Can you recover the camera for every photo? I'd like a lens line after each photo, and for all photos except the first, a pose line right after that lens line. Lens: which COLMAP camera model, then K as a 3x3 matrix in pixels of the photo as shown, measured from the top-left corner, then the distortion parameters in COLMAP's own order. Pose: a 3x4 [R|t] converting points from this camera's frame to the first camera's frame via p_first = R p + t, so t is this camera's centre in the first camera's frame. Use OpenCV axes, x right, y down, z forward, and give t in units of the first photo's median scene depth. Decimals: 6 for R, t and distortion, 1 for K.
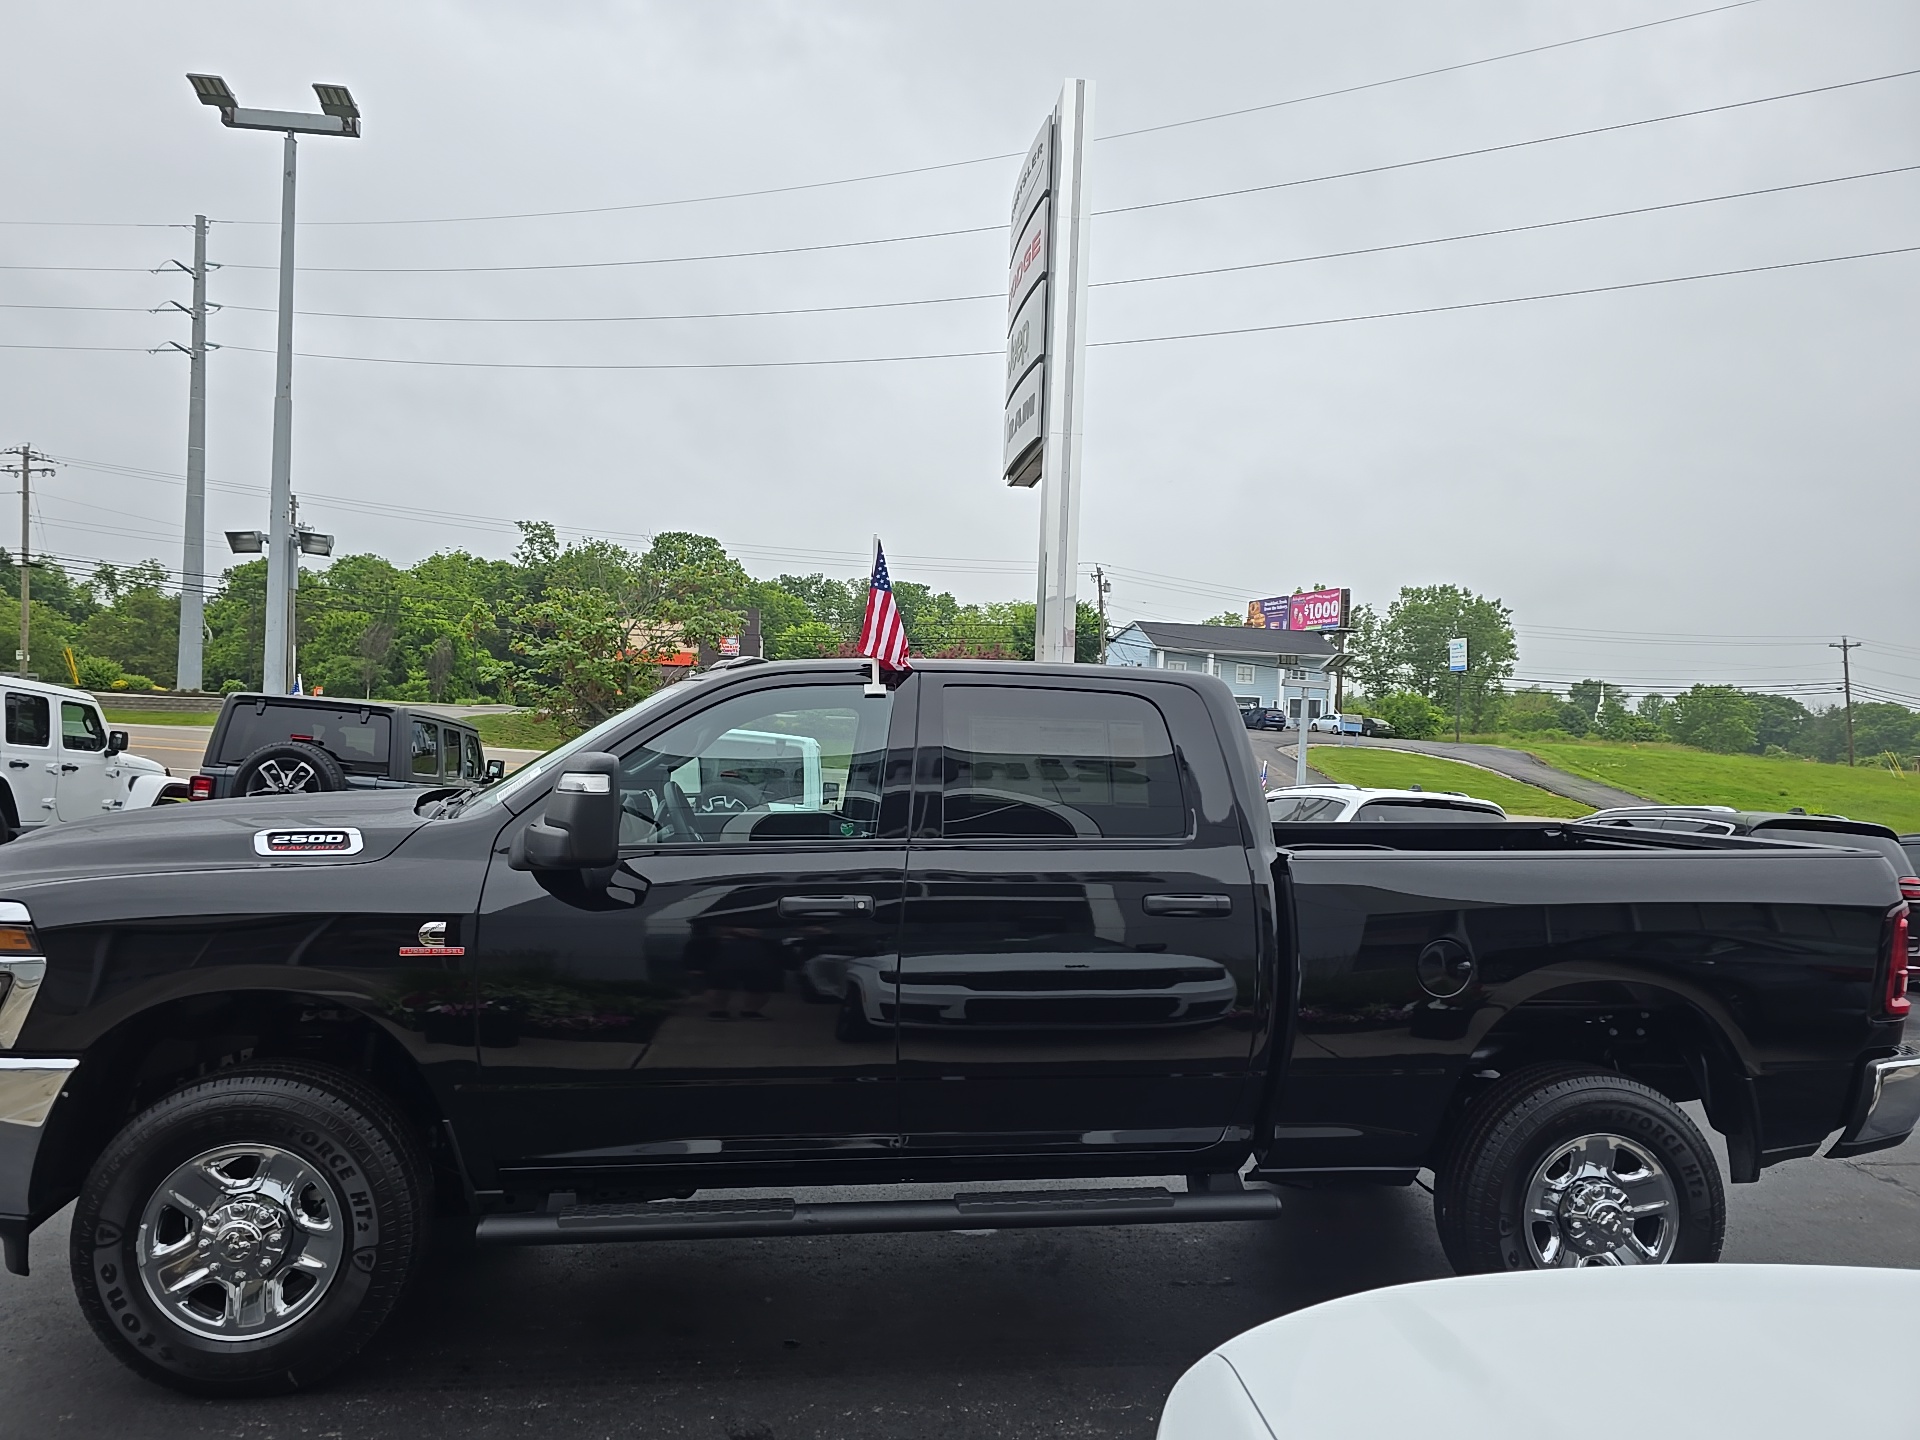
lens RADIAL K [[1280.1, 0, 962.1], [0, 1280.1, 711.4], [0, 0, 1]] dist [0.064075, -0.059358]
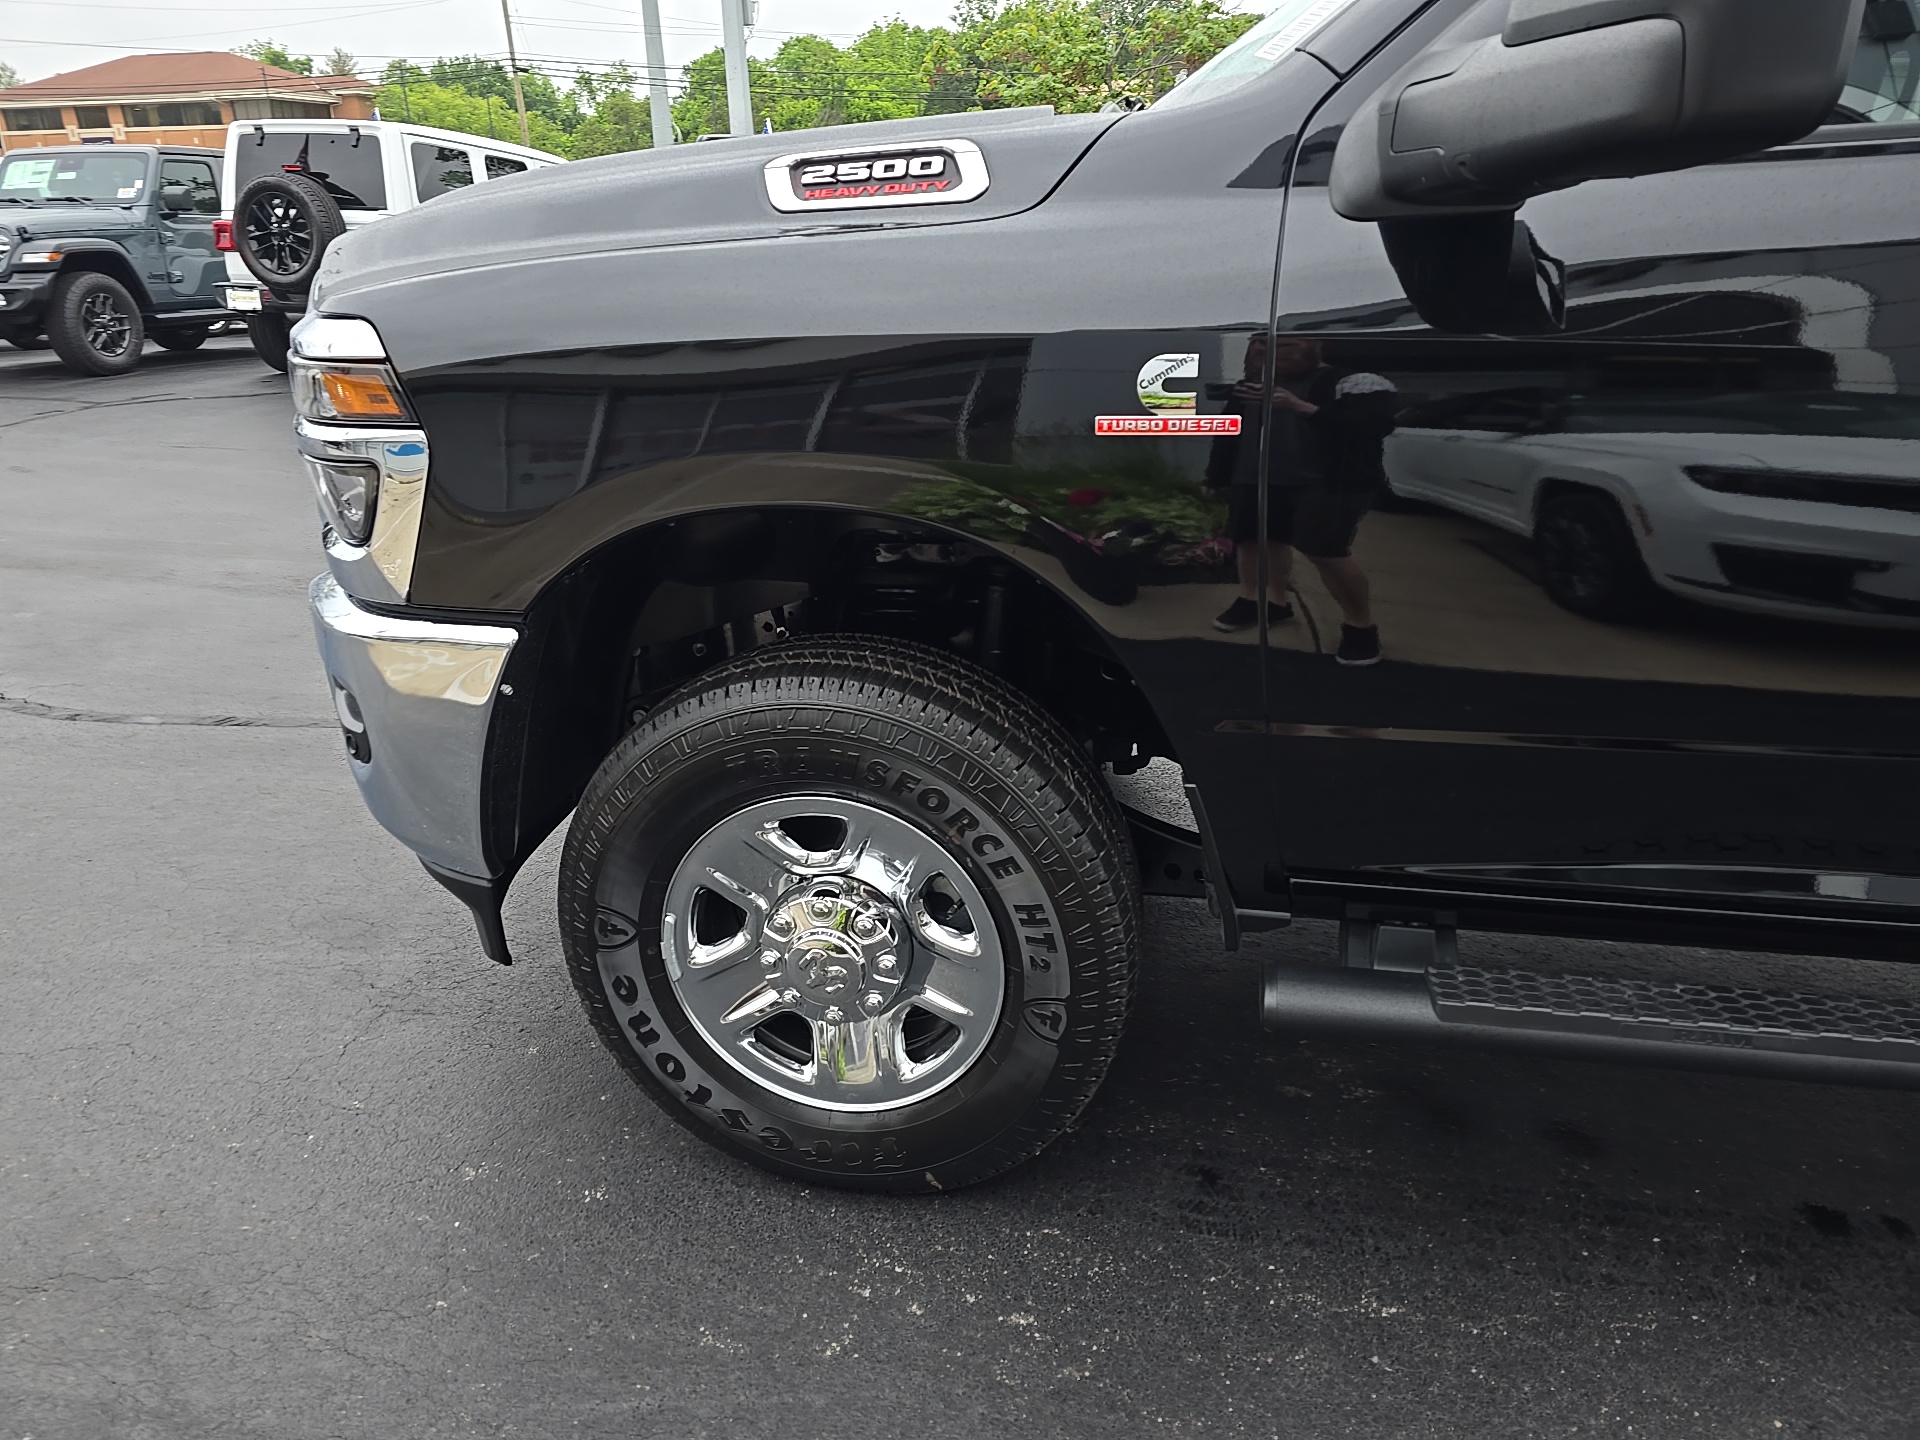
lens RADIAL K [[1280.1, 0, 962.8], [0, 1280.1, 709.9], [0, 0, 1]] dist [0.064075, -0.059358]
pose [[0.944815, 0.071125, -0.319790, -0.331671], [0.052447, 0.930718, 0.361957, 0.116048], [0.323379, -0.358754, 0.875626, 0.576116]]
